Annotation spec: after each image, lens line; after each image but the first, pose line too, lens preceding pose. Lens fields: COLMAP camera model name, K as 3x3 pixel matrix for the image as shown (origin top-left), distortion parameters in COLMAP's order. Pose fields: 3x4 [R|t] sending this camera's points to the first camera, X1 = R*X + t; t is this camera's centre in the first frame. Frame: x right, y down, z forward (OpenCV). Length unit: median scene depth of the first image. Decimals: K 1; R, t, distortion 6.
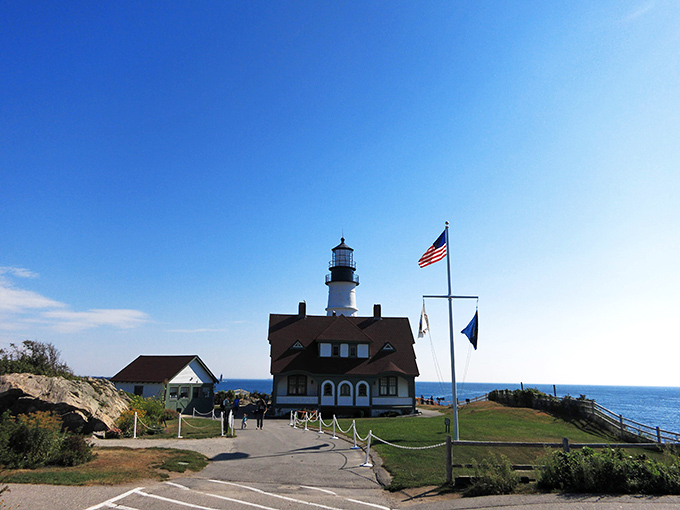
lens RADIAL K [[526.7, 0, 340.0], [0, 526.7, 255.0], [0, 0, 1]] dist [0.056021, -0.000382]
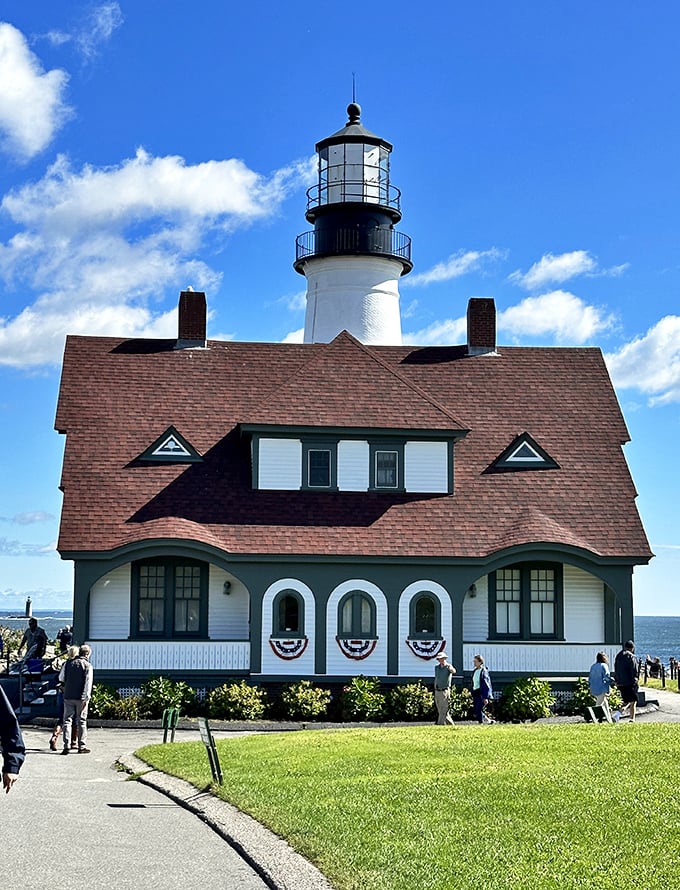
lens RADIAL K [[1486.7, 0, 340.0], [0, 1486.7, 445.0], [0, 0, 1]] dist [0.042992, 0.035374]
pose [[0.999920, -0.005515, -0.011360, 0.009932], [0.006905, 0.991982, 0.126191, 0.081234], [0.010573, -0.126259, 0.991941, 0.293773]]
